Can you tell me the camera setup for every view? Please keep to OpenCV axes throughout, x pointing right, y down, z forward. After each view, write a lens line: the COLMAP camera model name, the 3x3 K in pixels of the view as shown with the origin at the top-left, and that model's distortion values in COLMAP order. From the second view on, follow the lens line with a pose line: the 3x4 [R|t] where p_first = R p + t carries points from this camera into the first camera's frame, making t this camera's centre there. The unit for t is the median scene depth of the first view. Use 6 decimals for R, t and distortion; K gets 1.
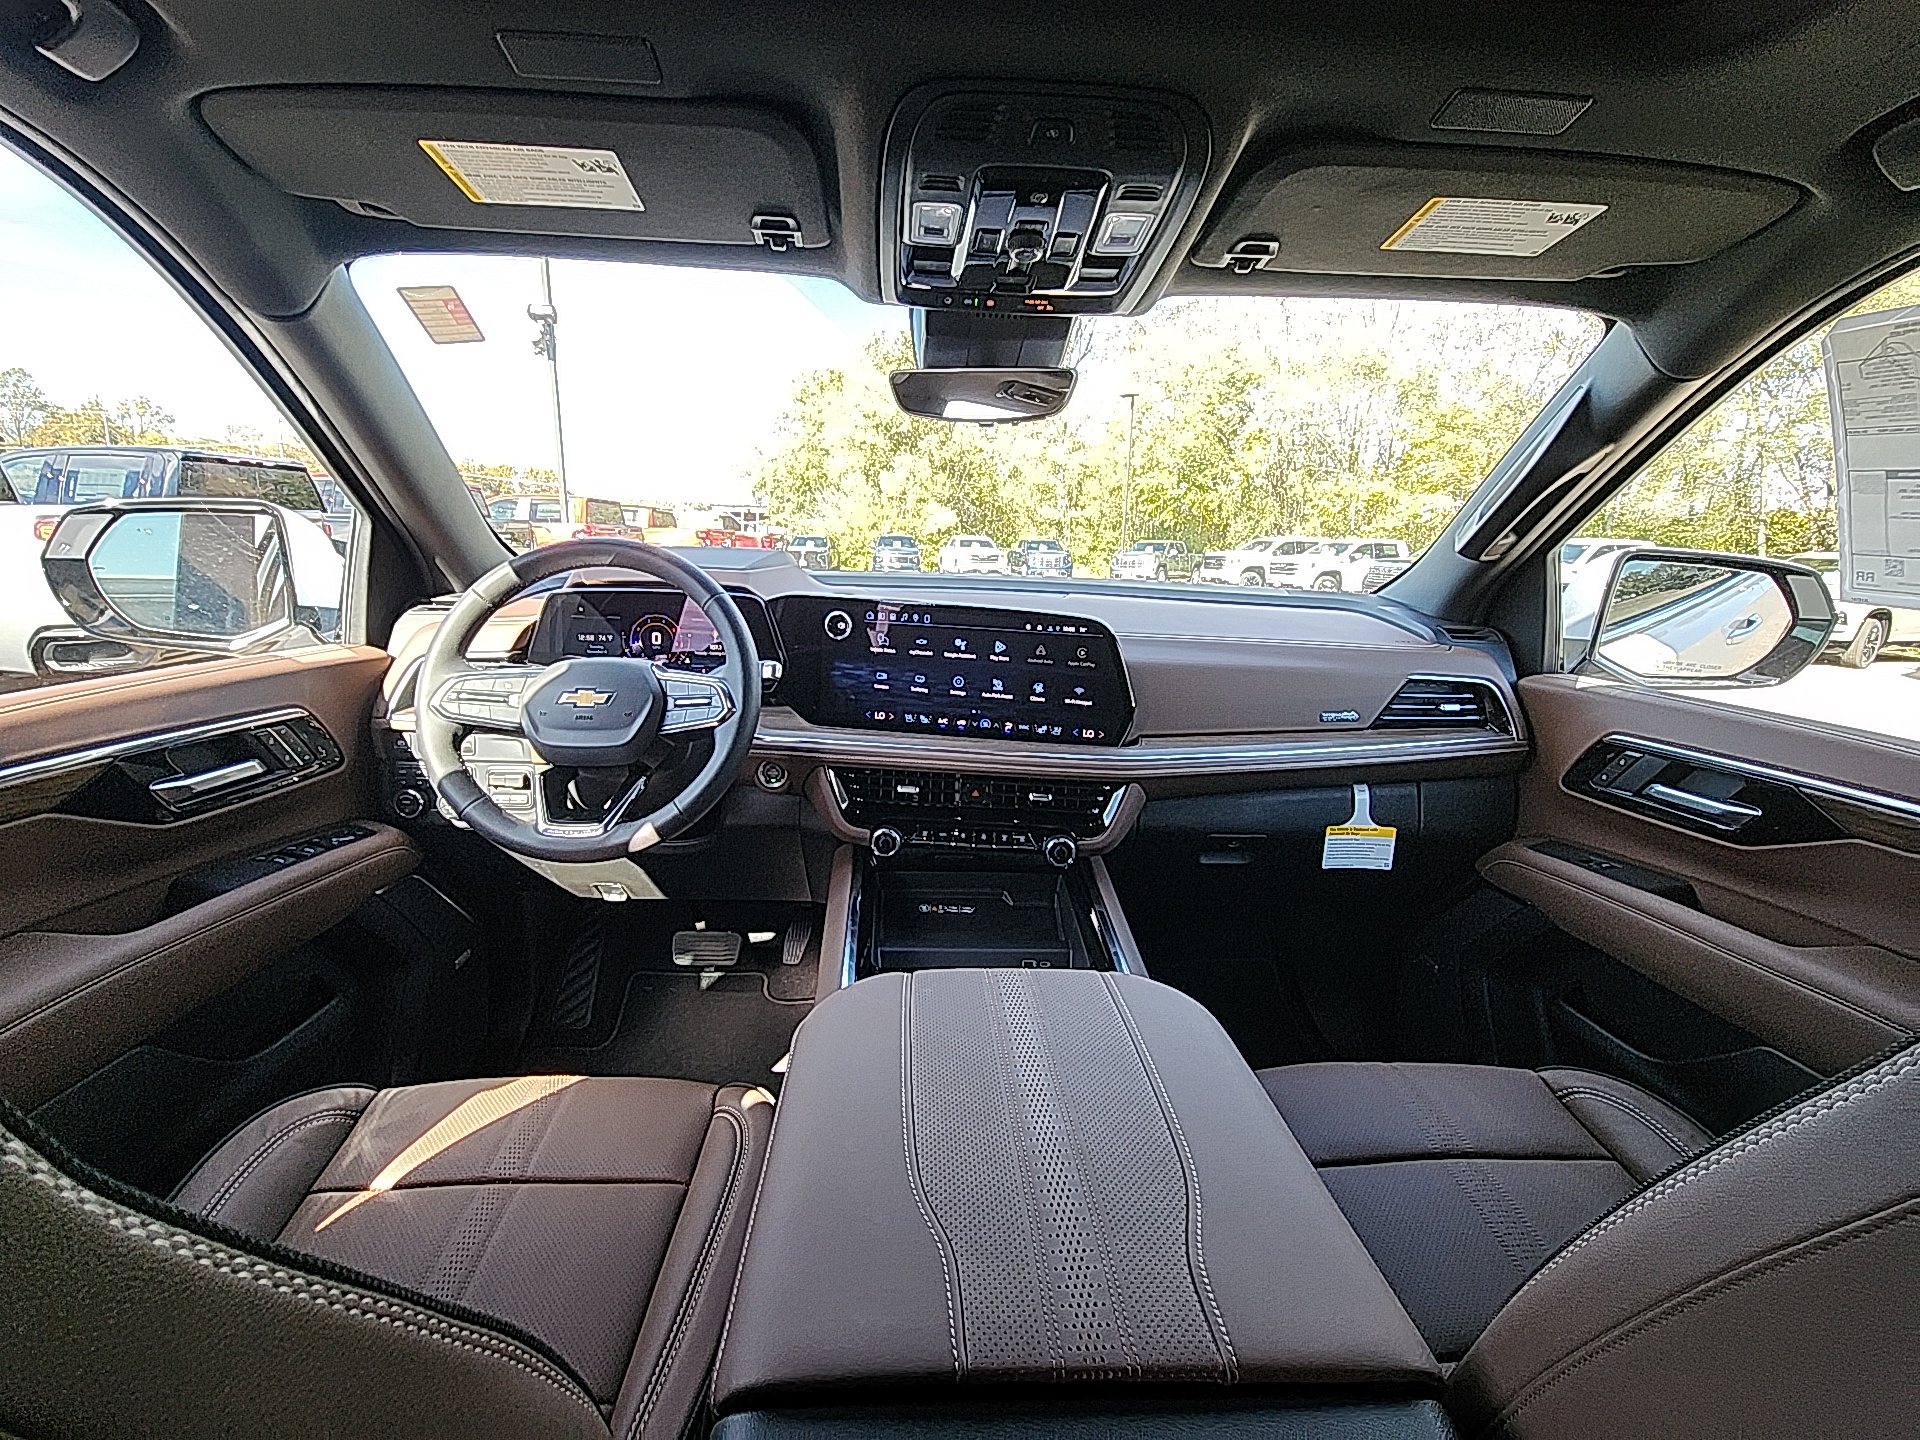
lens RADIAL K [[772.0, 0, 951.1], [0, 772.0, 700.6], [0, 0, 1]] dist [0.019885, -0.014167]
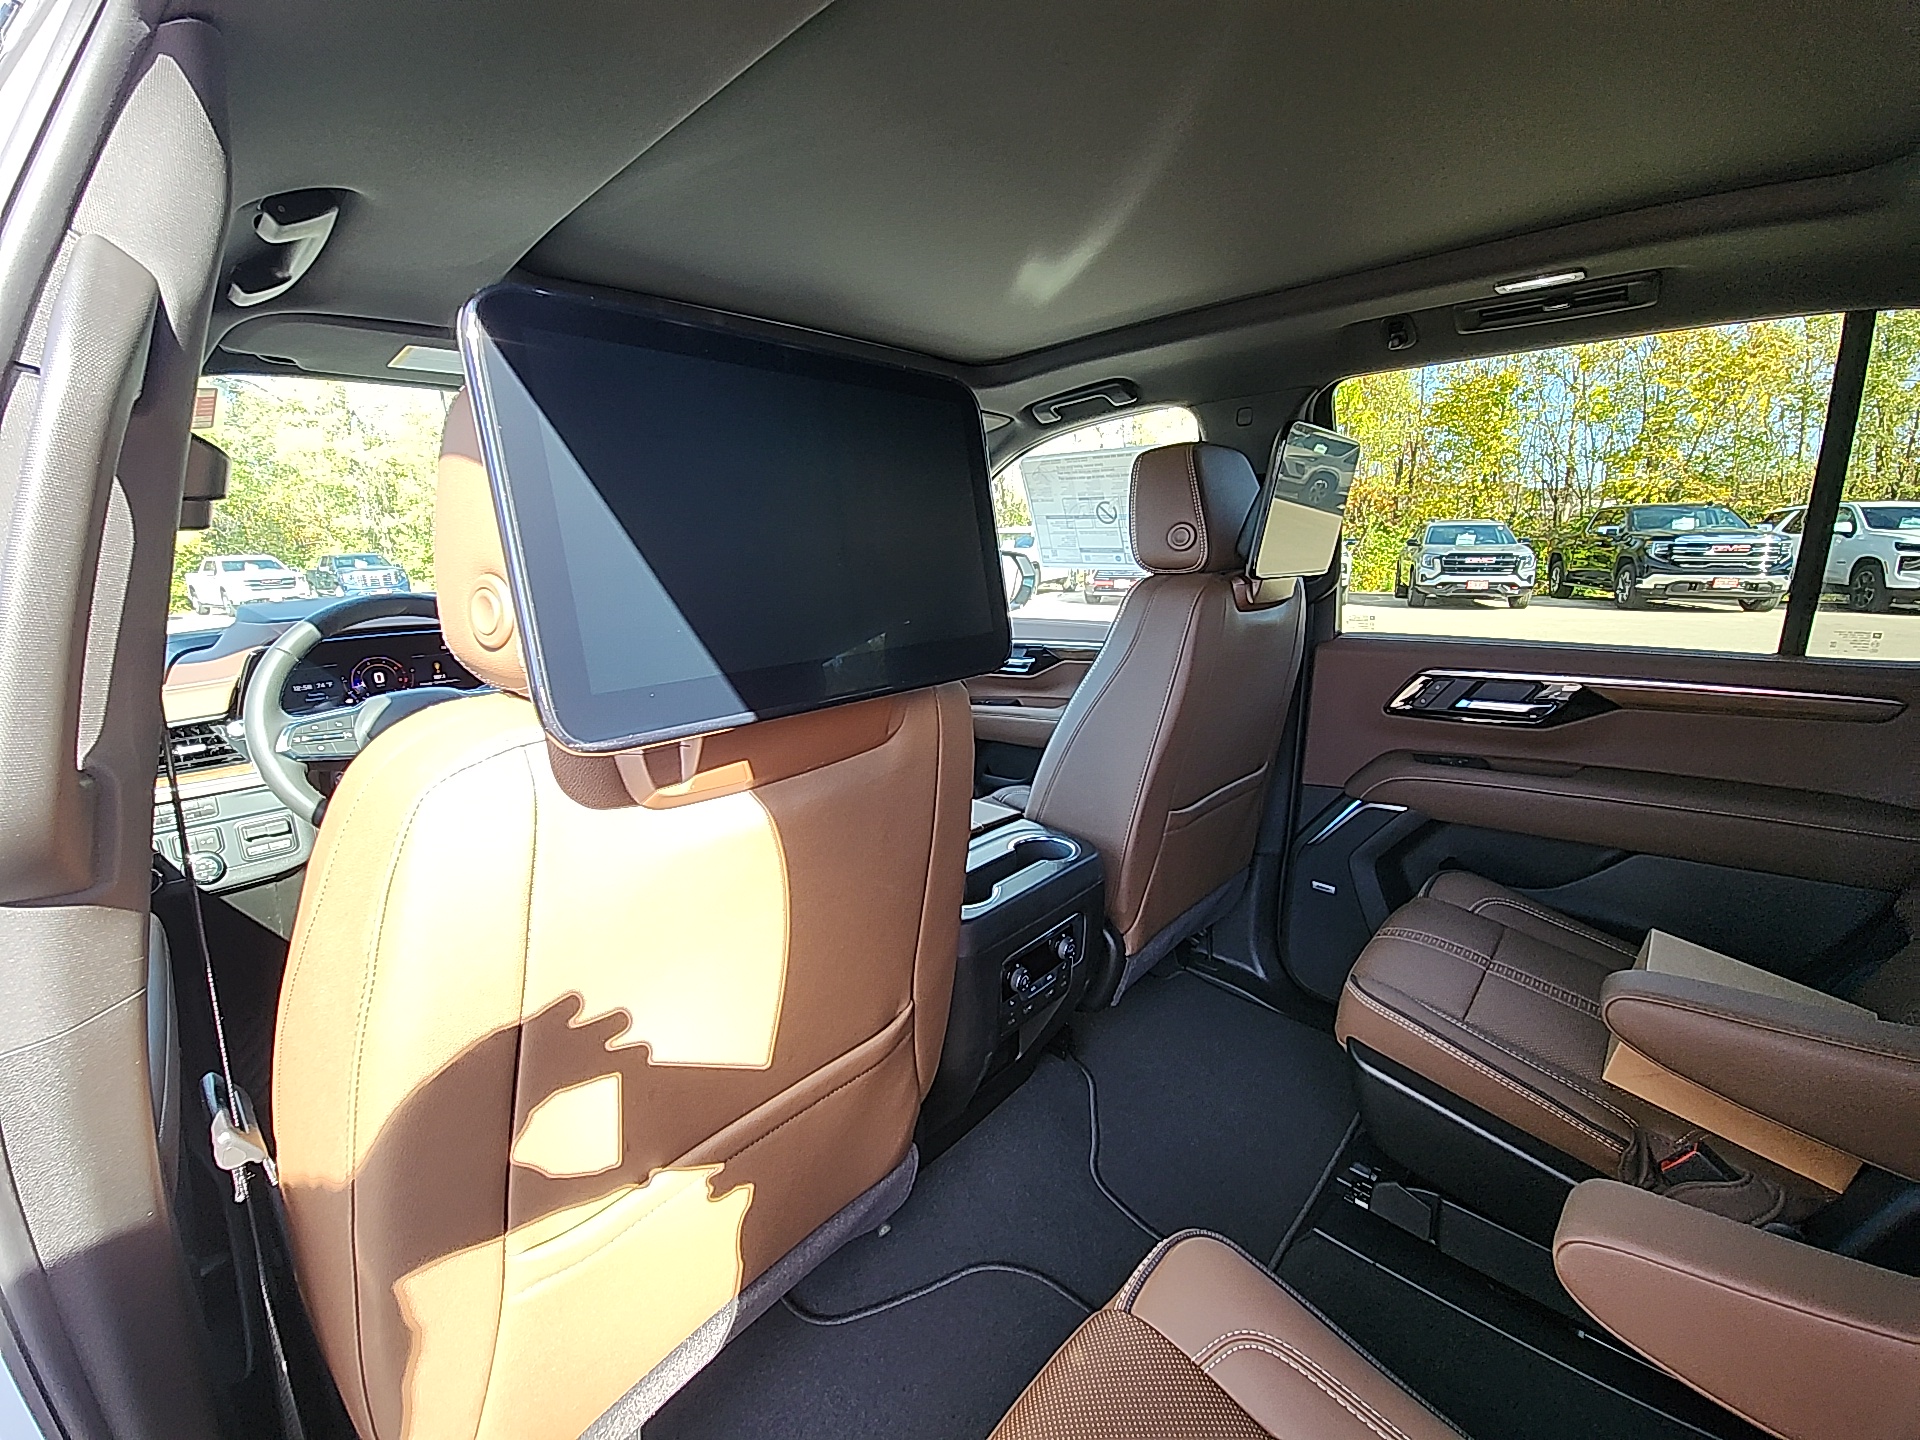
lens RADIAL K [[774.5, 0, 949.3], [0, 774.5, 699.9], [0, 0, 1]] dist [0.005456, -0.004994]
pose [[0.712970, -0.192293, 0.674313, -0.572015], [0.192282, 0.978415, 0.075709, 0.027386], [-0.674316, 0.075680, 0.734555, -0.413653]]
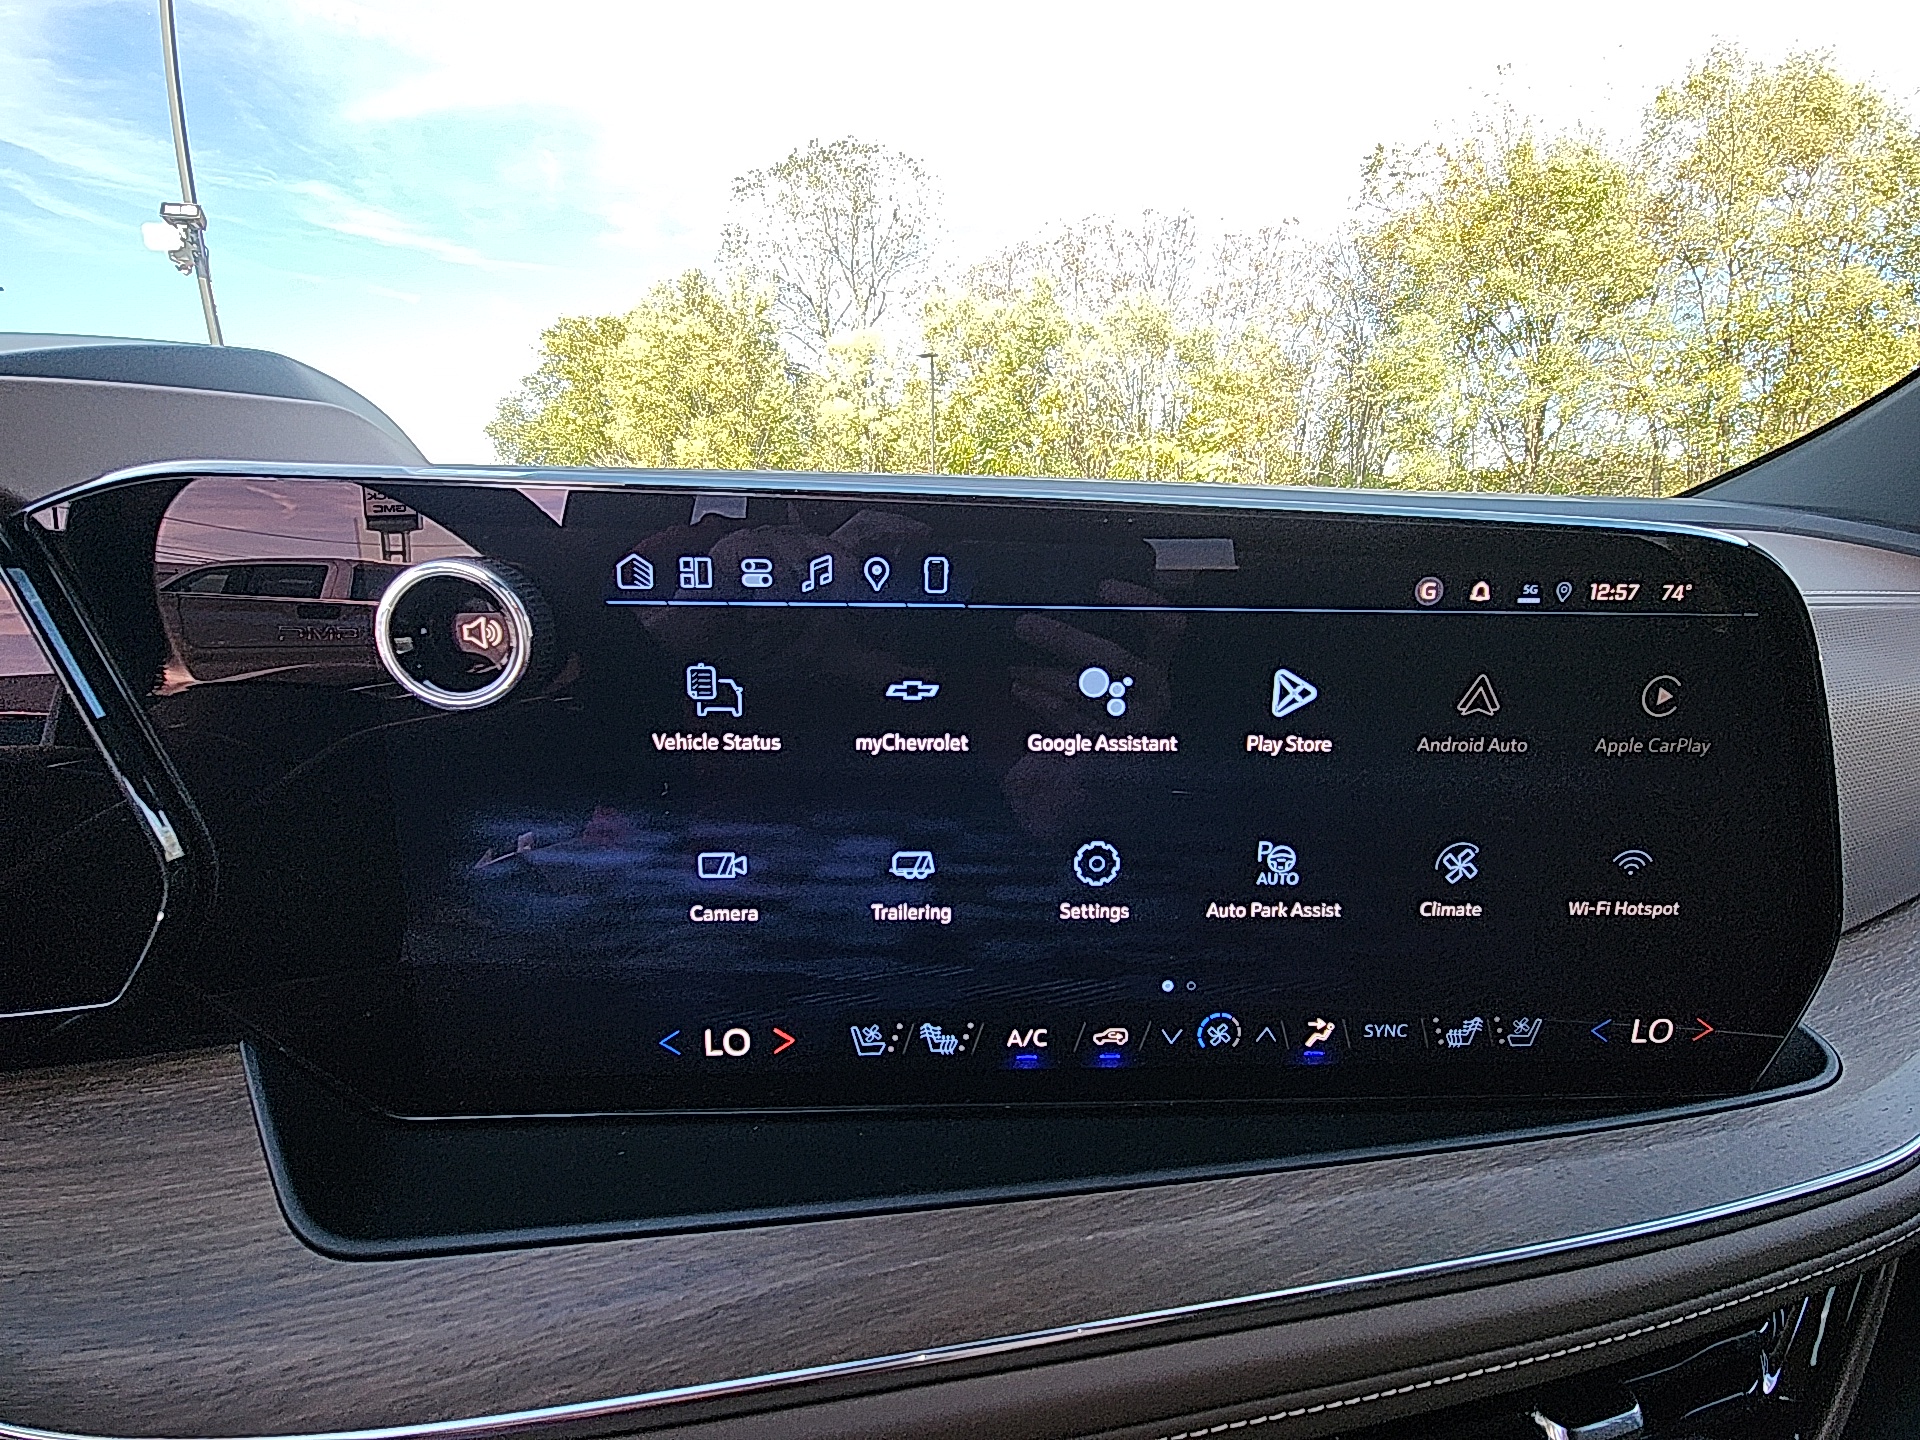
lens RADIAL K [[772.0, 0, 951.1], [0, 772.0, 700.6], [0, 0, 1]] dist [0.019885, -0.014167]
pose [[0.970055, -0.078677, 0.229790, -0.075531], [0.069738, 0.996468, 0.046780, -0.082223], [-0.232659, -0.029355, 0.972115, 0.800603]]
